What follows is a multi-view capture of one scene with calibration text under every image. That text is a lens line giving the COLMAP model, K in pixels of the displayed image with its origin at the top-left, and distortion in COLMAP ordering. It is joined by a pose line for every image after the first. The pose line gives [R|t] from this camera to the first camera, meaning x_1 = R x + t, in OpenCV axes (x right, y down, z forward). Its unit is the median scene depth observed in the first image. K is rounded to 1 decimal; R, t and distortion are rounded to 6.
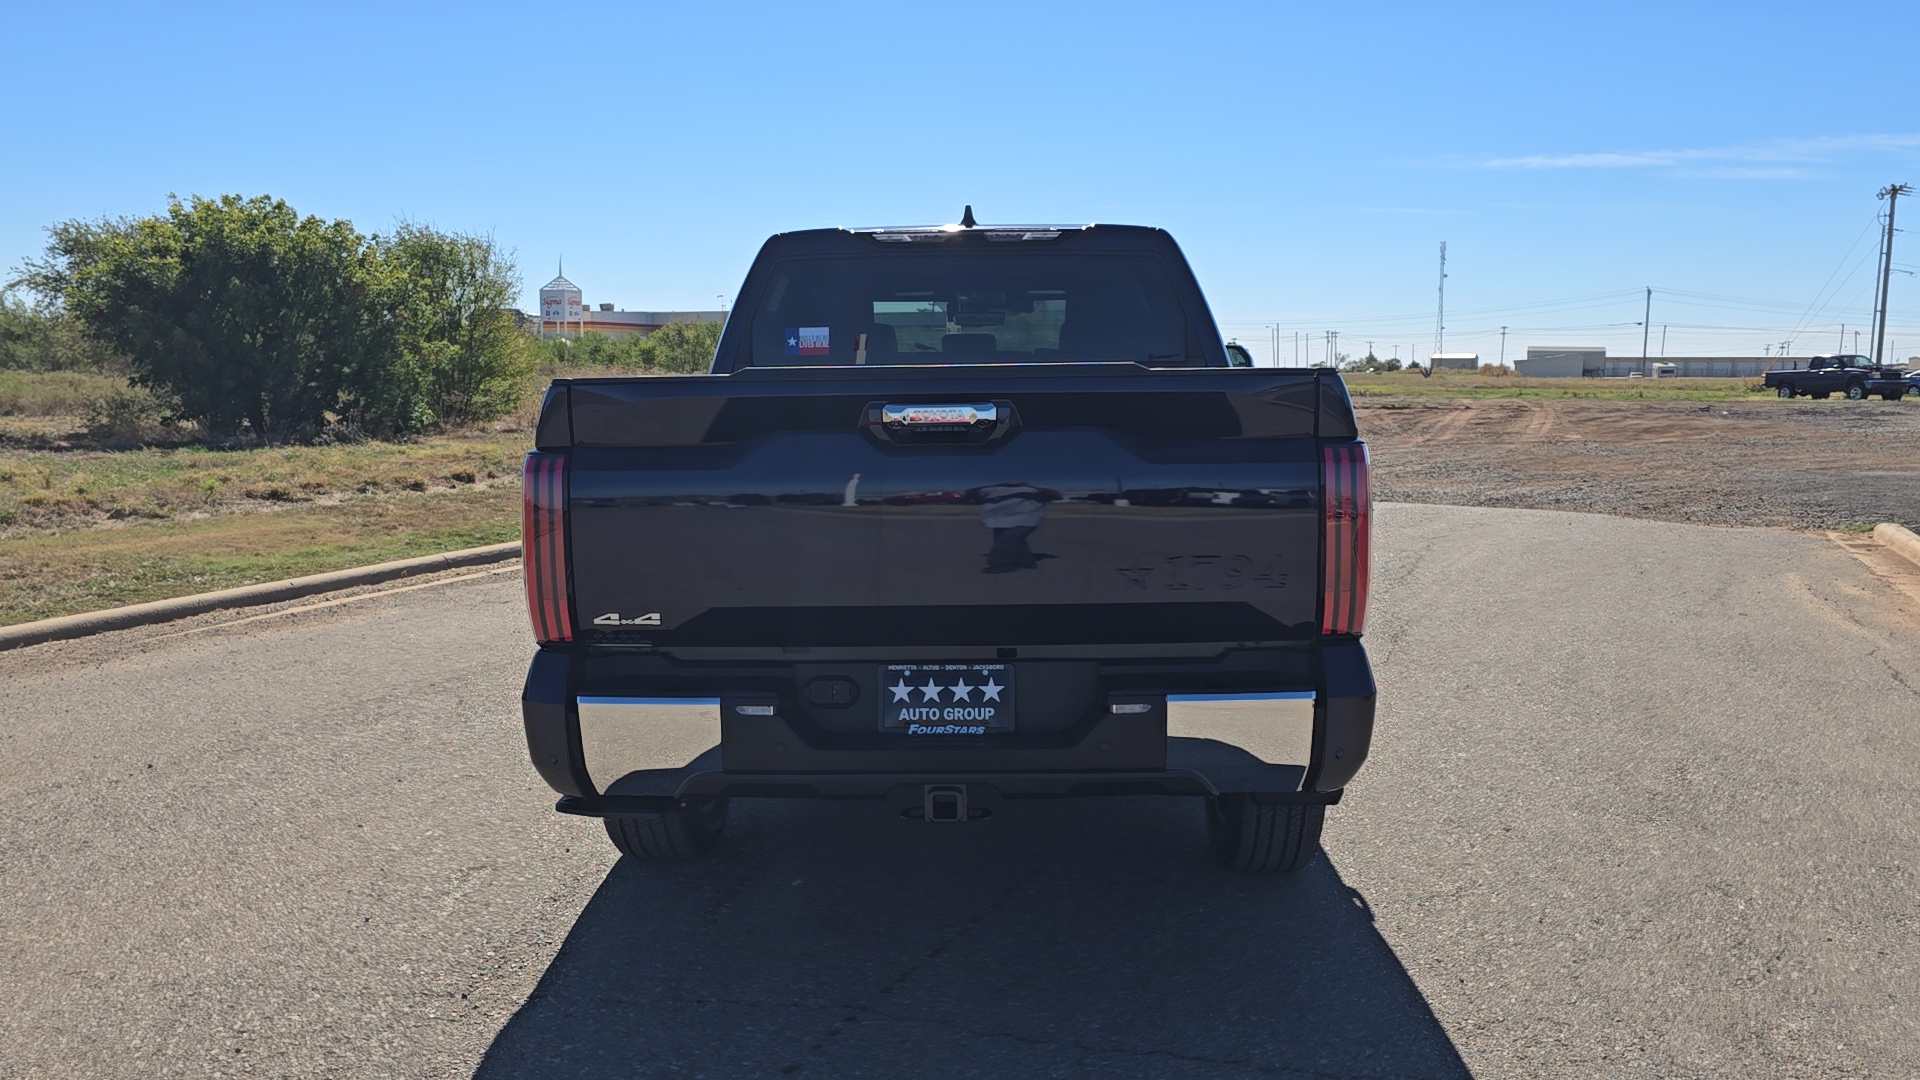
lens RADIAL K [[1718.1, 0, 979.7], [0, 1718.1, 540.4], [0, 0, 1]] dist [0.040369, 0.007118]
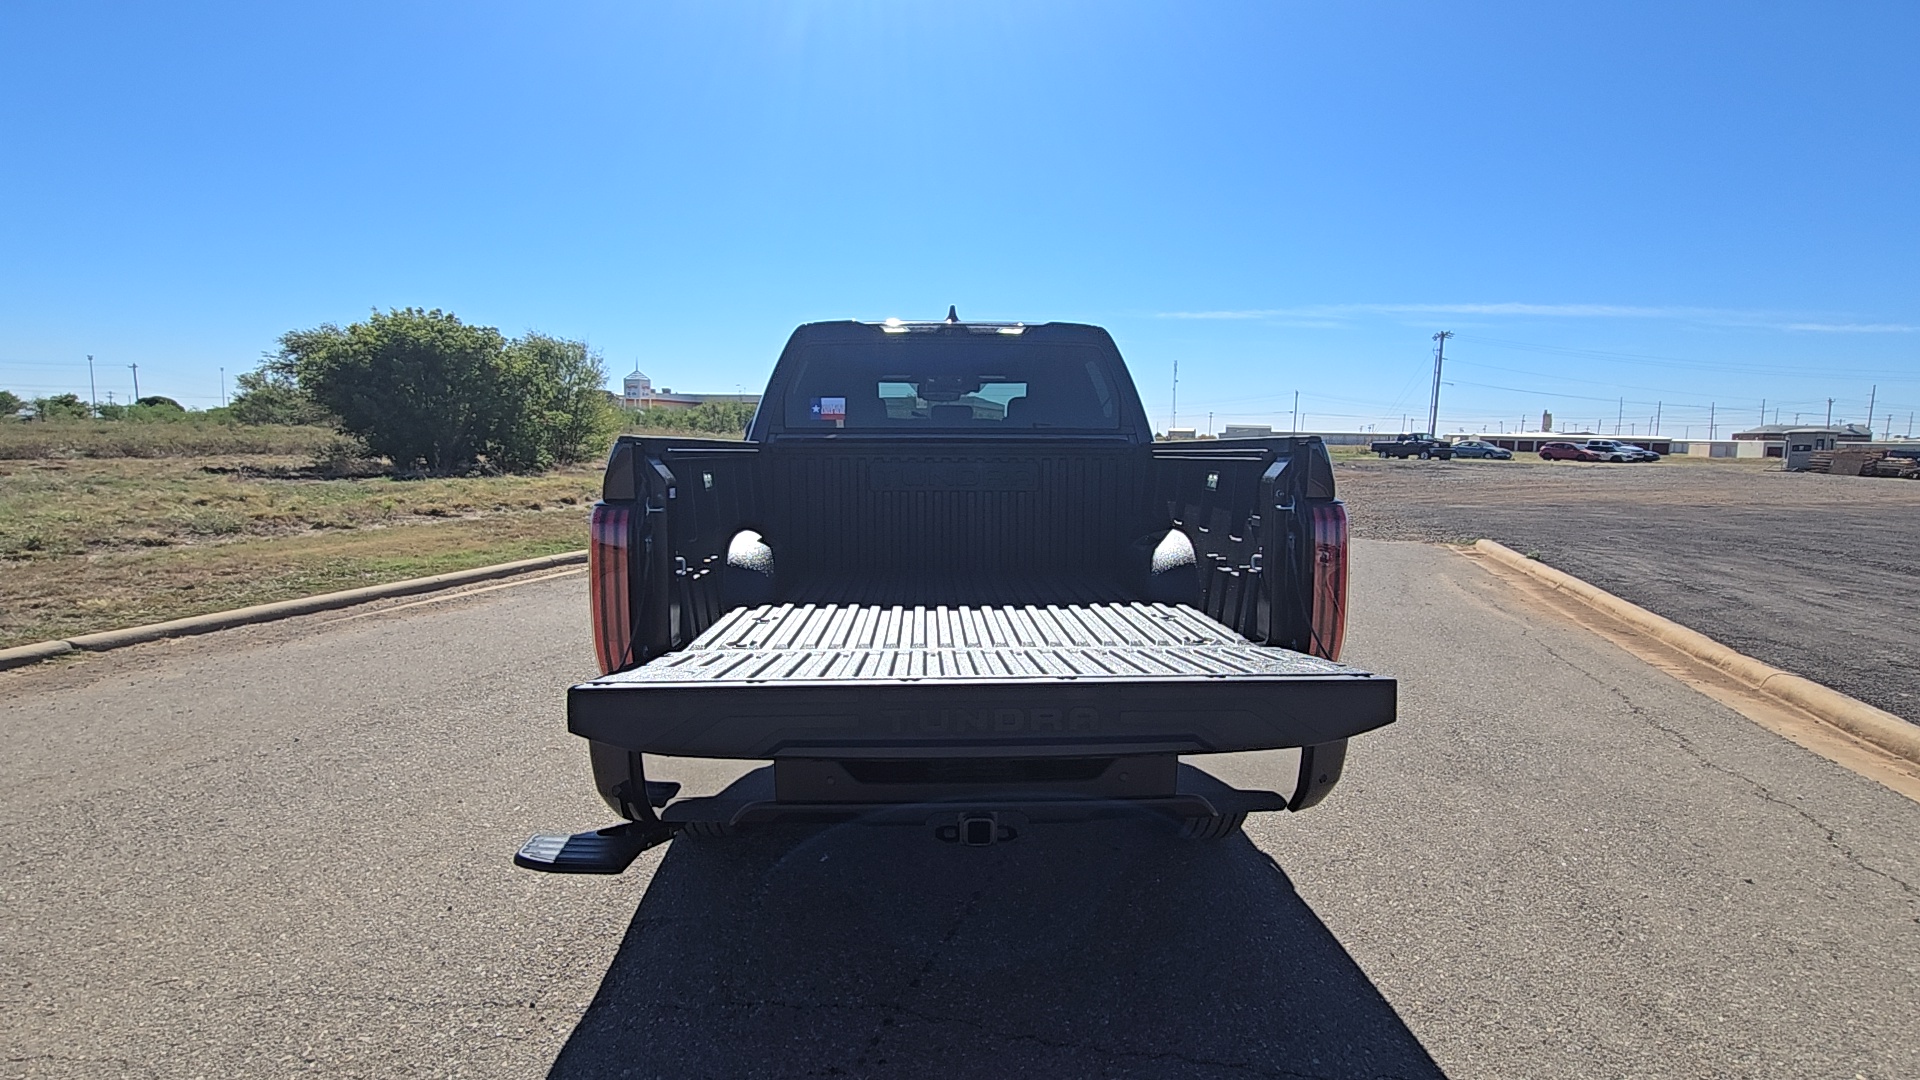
lens RADIAL K [[1014.6, 0, 934.5], [0, 1014.6, 546.2], [0, 0, 1]] dist [0.034591, -0.000813]
pose [[0.998894, 0.010180, 0.045904, -0.029783], [-0.010694, 0.999883, 0.010959, -0.012752], [-0.045787, -0.011438, 0.998886, 0.132865]]
